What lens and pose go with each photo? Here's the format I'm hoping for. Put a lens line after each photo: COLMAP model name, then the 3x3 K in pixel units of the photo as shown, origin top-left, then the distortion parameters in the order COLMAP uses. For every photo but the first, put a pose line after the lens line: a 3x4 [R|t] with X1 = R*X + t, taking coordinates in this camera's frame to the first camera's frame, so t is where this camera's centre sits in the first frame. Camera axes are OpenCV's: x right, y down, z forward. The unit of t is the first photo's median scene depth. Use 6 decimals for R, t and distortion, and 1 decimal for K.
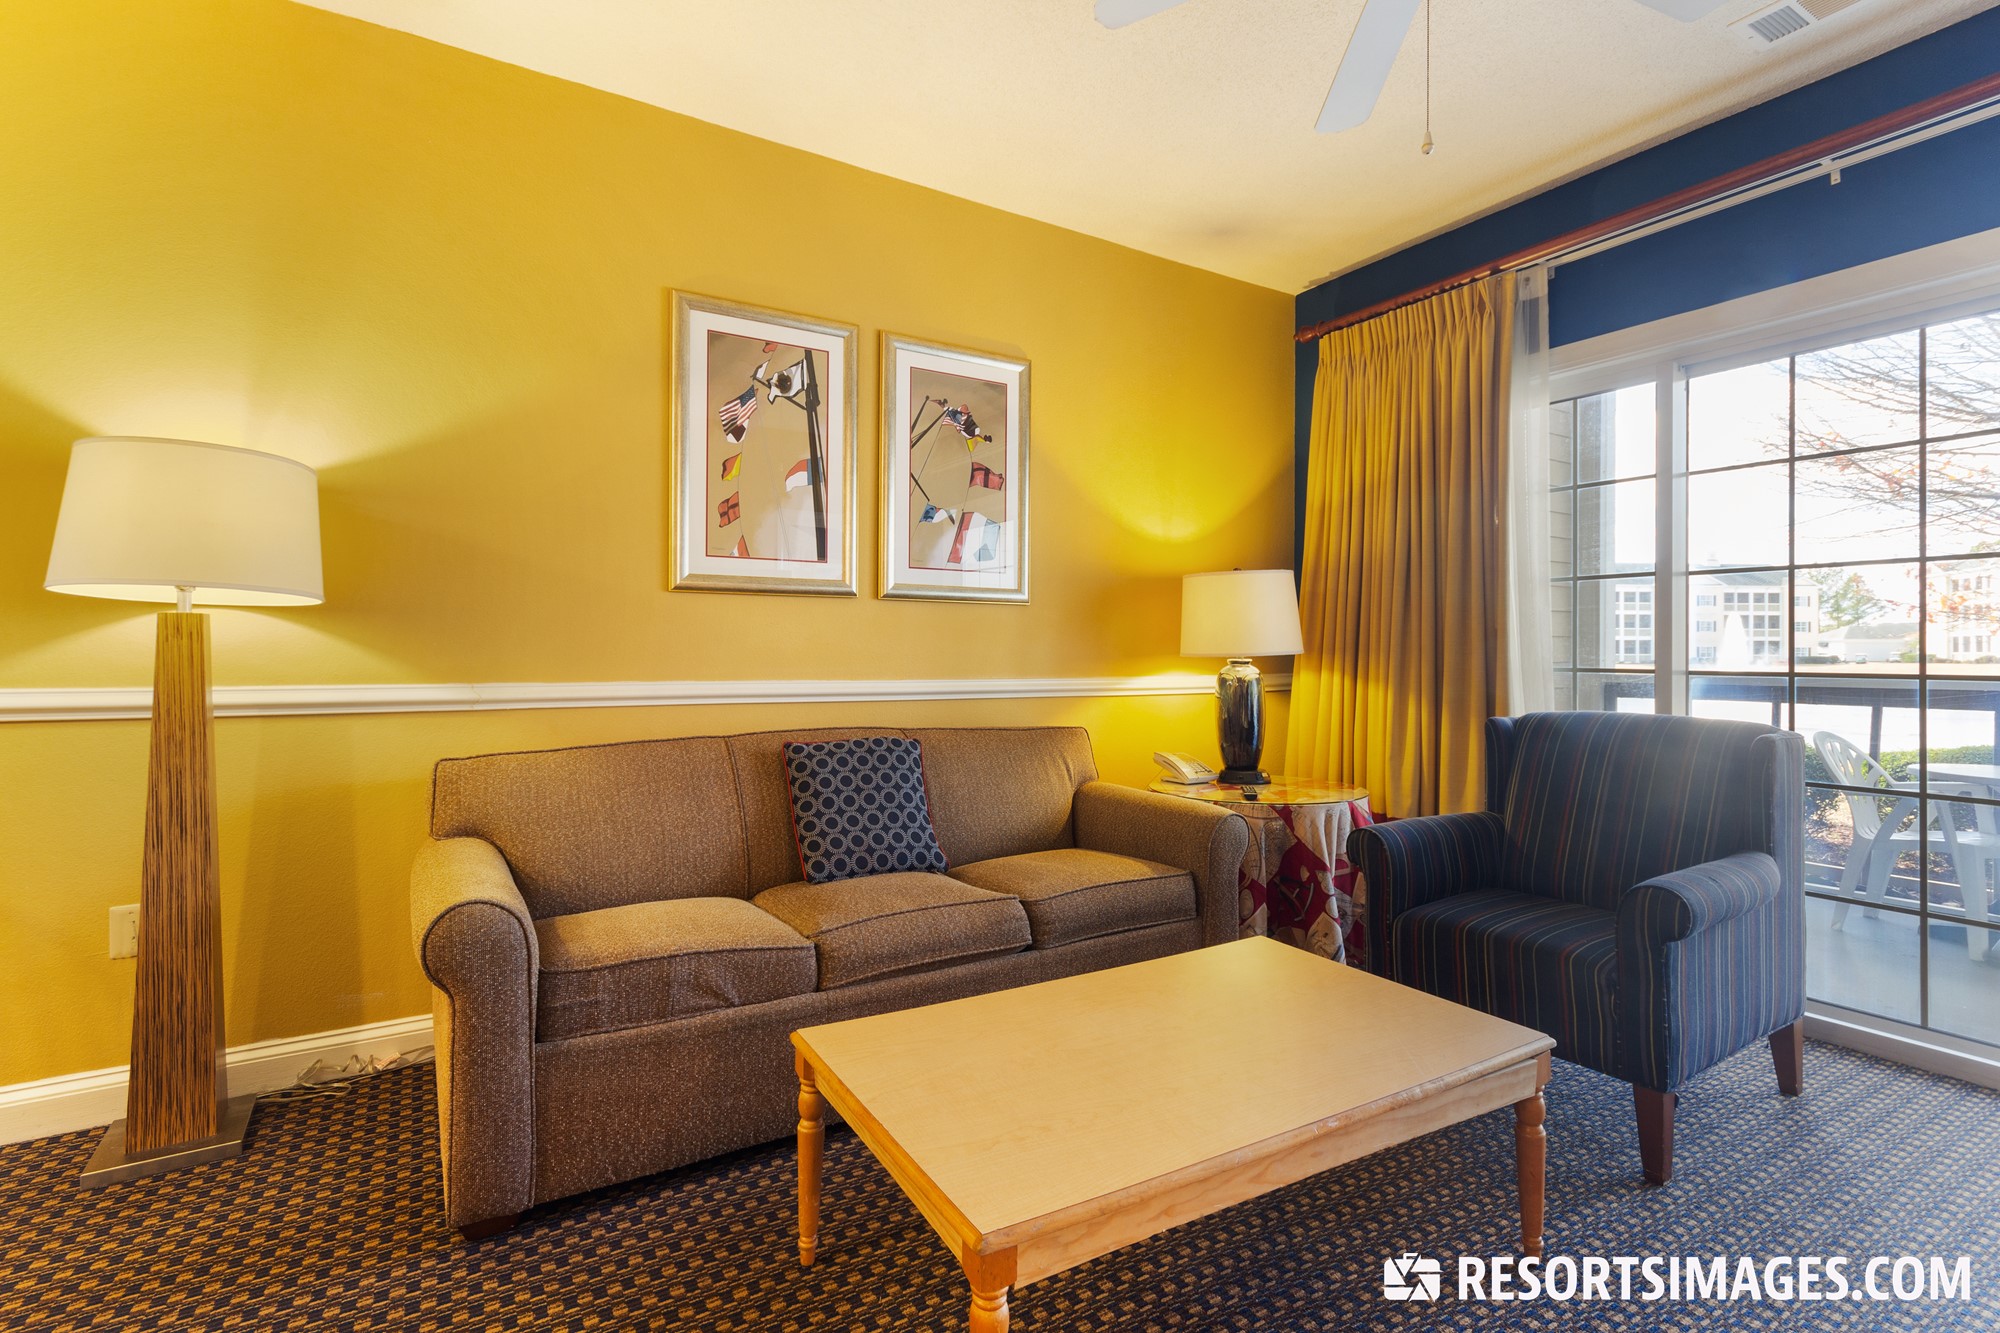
lens RADIAL K [[932.1, 0, 991.1], [0, 932.1, 658.0], [0, 0, 1]] dist [-0.001538, 0.000247]
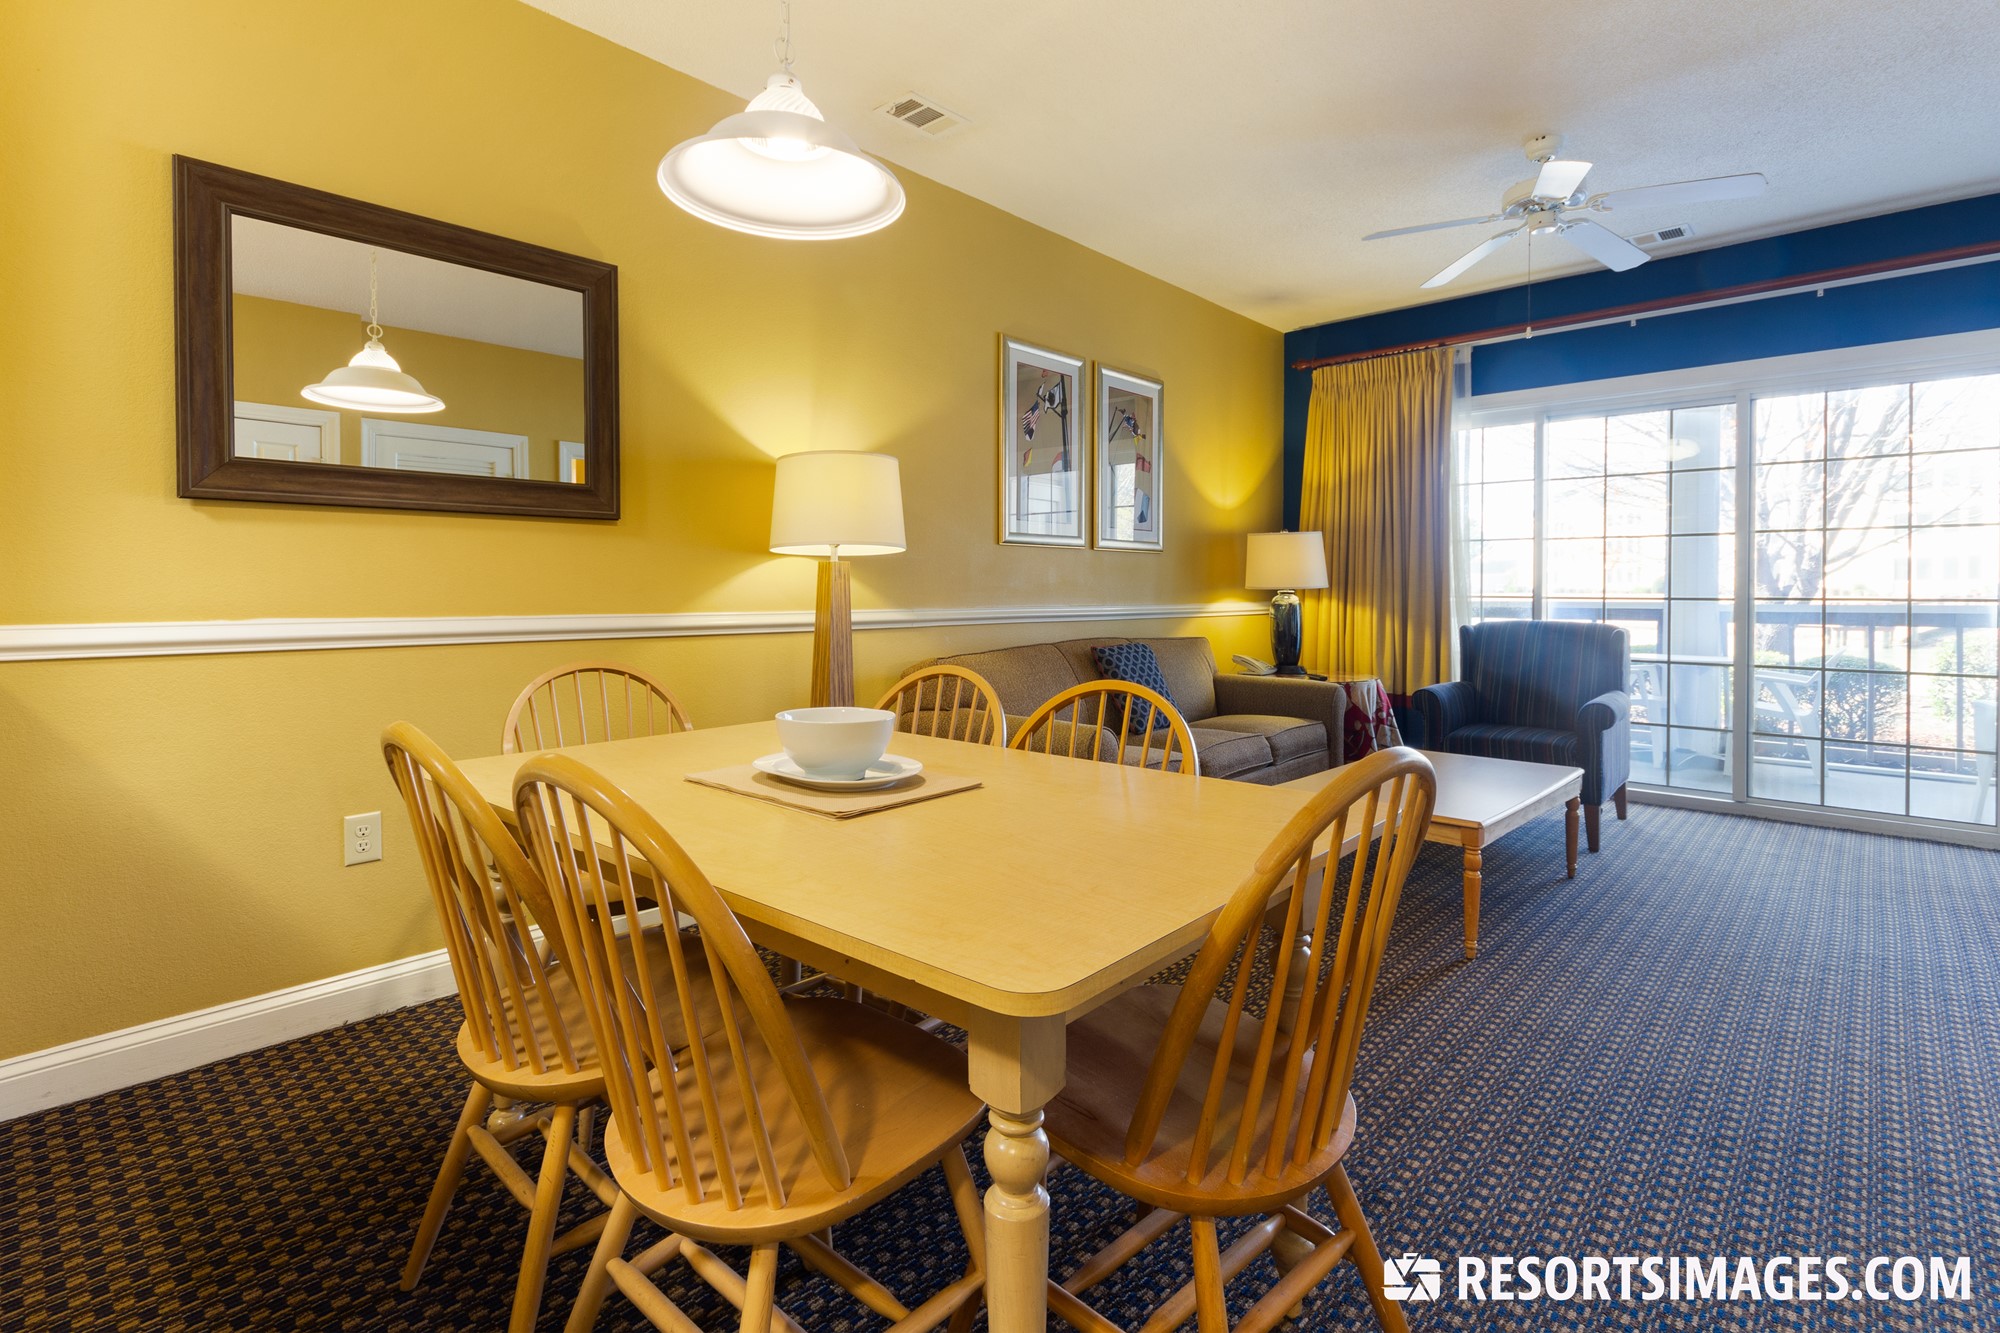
lens RADIAL K [[950.6, 0, 1007.5], [0, 950.6, 606.9], [0, 0, 1]] dist [0.000092, 0.000110]
pose [[0.958075, -0.009146, 0.286373, -0.665162], [0.005367, 0.999888, 0.013978, 0.003857], [-0.286469, -0.011855, 0.958016, -0.359133]]
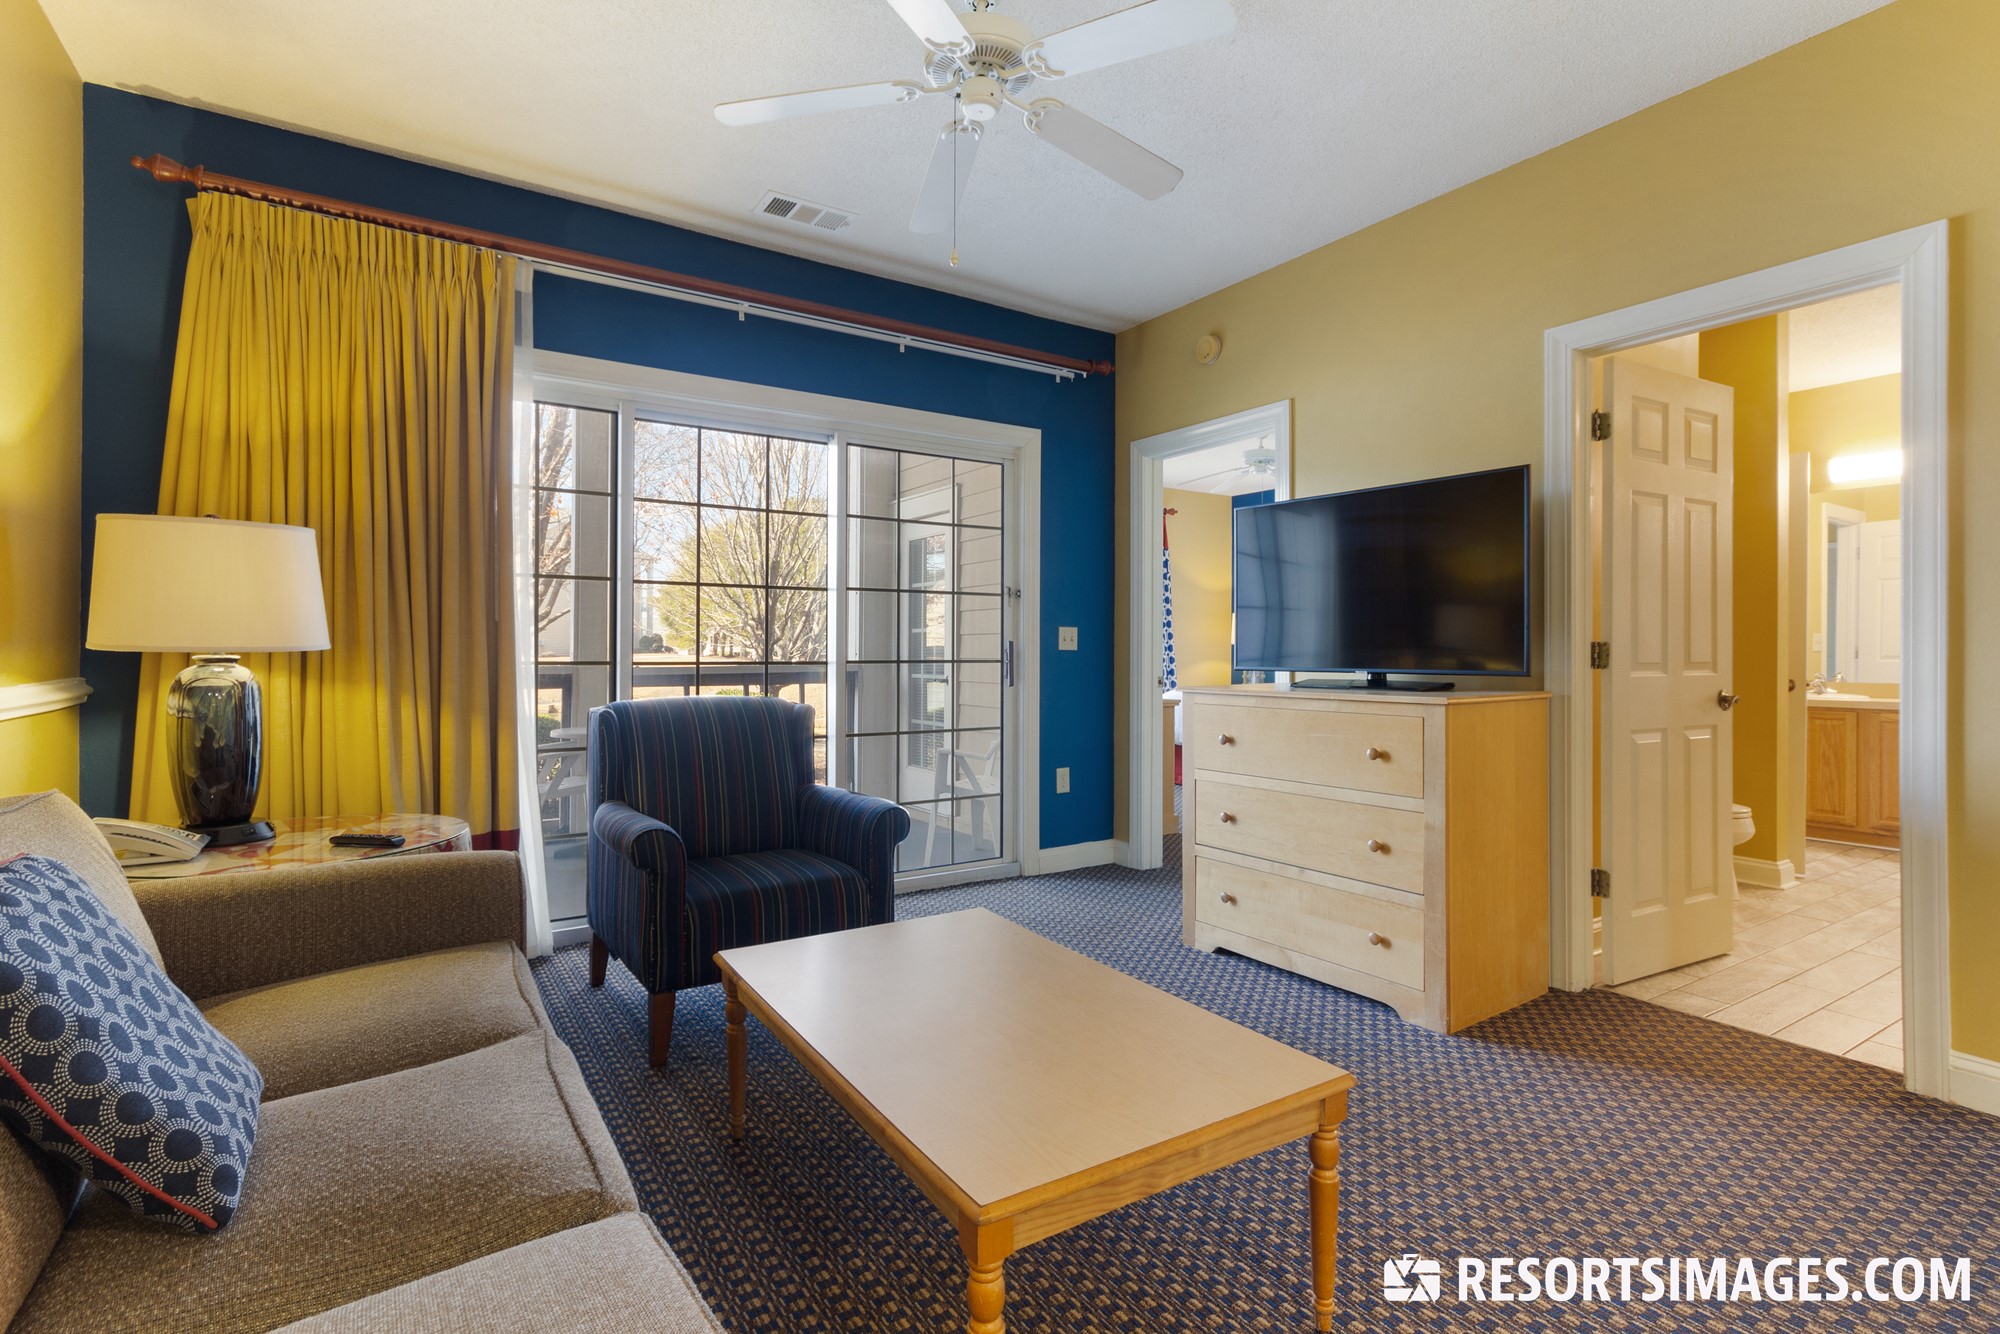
lens RADIAL K [[944.7, 0, 1041.2], [0, 944.7, 649.2], [0, 0, 1]] dist [0.001212, -0.000079]
pose [[-0.054033, 0.000694, 0.998539, -0.477762], [0.003006, 0.999995, -0.000532, -0.001364], [-0.998535, 0.002973, -0.054035, 0.523570]]
